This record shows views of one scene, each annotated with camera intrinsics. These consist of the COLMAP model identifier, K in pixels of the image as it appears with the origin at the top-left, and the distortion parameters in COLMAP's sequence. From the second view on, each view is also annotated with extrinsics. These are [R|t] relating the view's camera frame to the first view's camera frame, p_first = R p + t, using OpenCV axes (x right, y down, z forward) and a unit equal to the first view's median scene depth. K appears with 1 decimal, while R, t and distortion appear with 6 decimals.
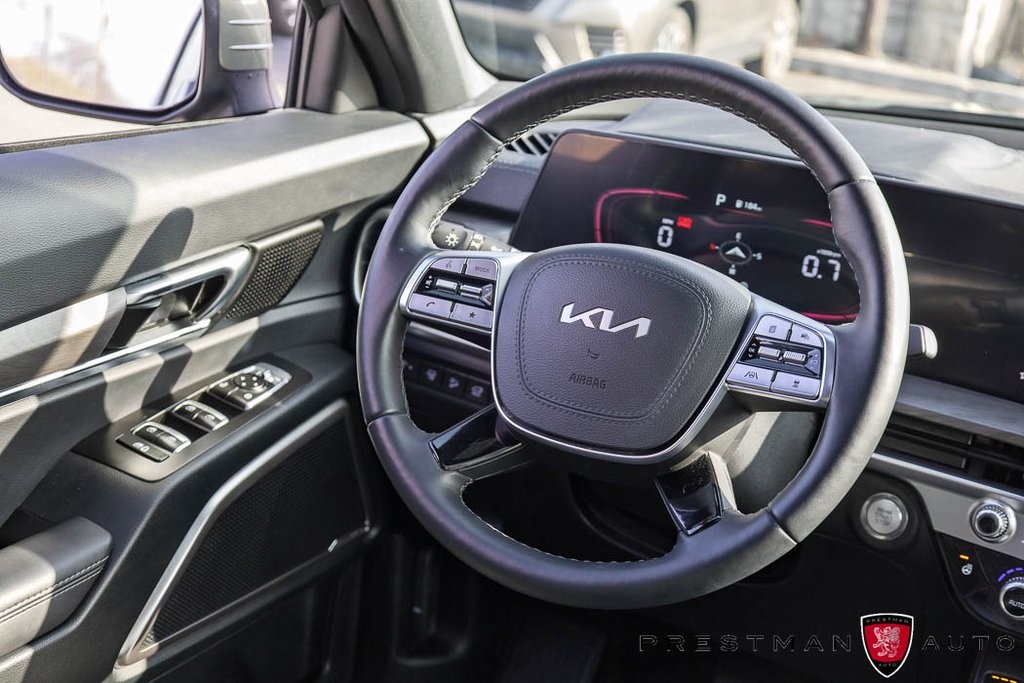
lens RADIAL K [[1479.6, 0, 512.0], [0, 1479.6, 341.5], [0, 0, 1]] dist [0.049881, -0.025766]
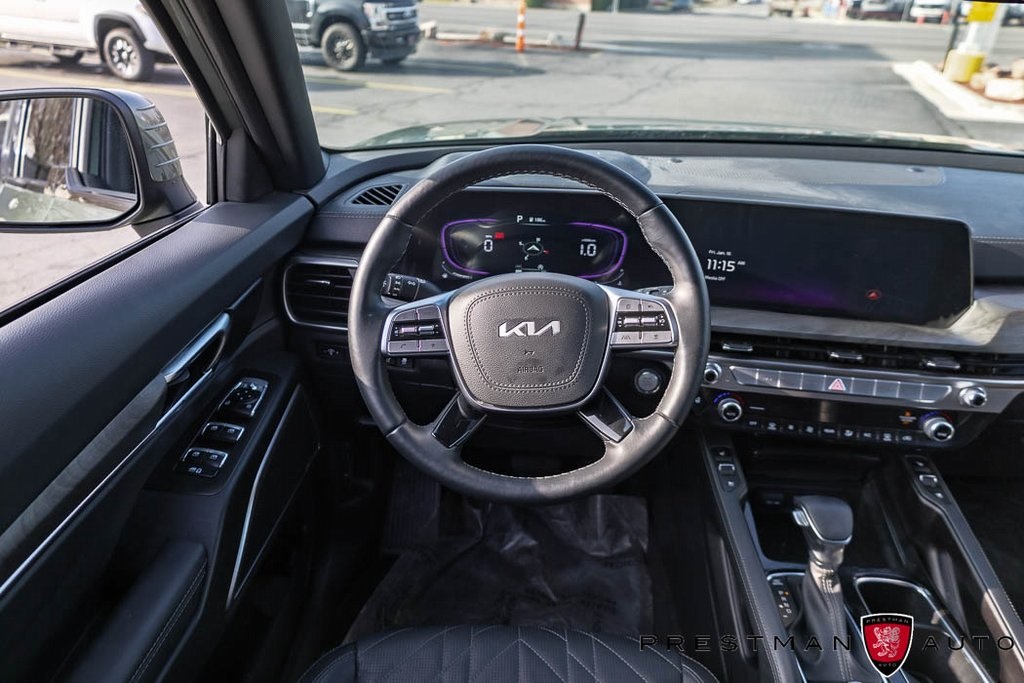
lens RADIAL K [[691.4, 0, 512.0], [0, 691.4, 341.5], [0, 0, 1]] dist [0.037844, -0.000081]
pose [[0.907935, -0.243326, 0.341243, -0.178654], [0.179965, 0.961669, 0.206896, -0.136249], [-0.378506, -0.126436, 0.916923, 0.300996]]
